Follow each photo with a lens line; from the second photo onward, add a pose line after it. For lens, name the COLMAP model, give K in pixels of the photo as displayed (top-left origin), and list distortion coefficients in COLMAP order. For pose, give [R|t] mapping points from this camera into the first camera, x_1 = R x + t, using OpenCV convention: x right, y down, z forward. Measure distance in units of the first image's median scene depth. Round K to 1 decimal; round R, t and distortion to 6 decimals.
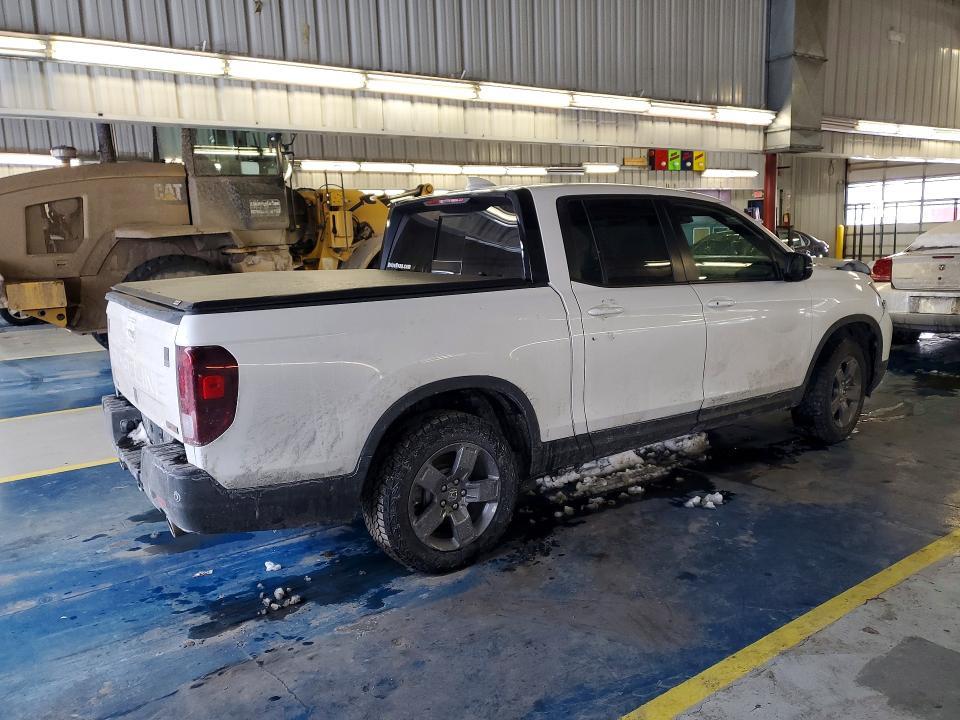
lens RADIAL K [[764.9, 0, 480.0], [0, 764.9, 360.0], [0, 0, 1]] dist [-0.003741, 0.003700]
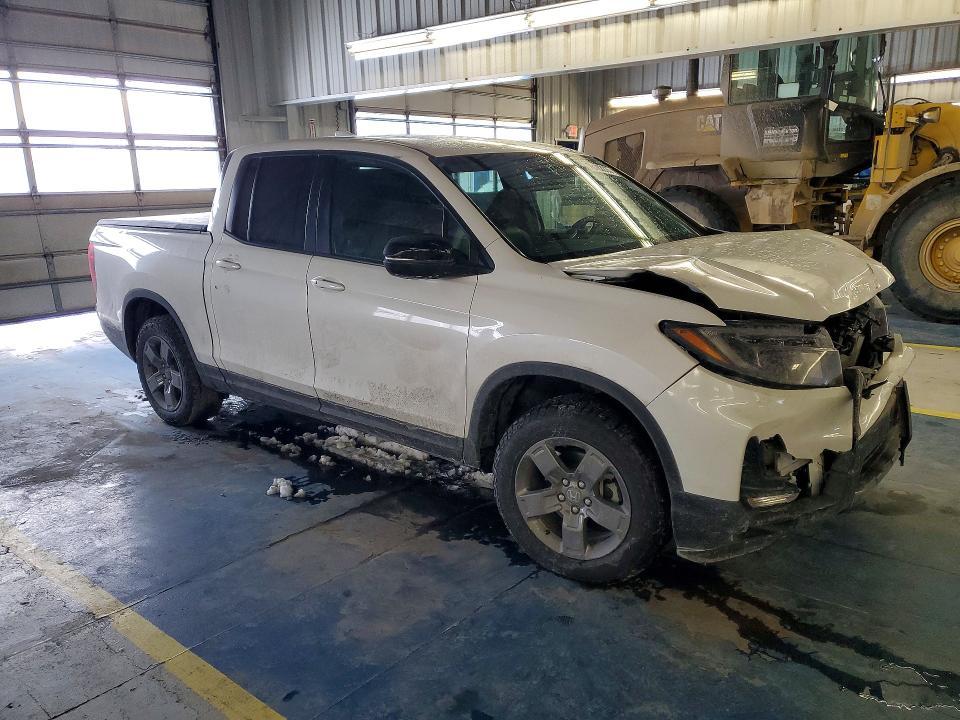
lens RADIAL K [[751.1, 0, 480.0], [0, 751.1, 360.0], [0, 0, 1]] dist [0.002563, 0.002538]
pose [[0.249266, 0.258485, -0.933302, 0.782974], [-0.142682, 0.963007, 0.228605, -0.141832], [0.957867, 0.076182, 0.276926, 0.638097]]
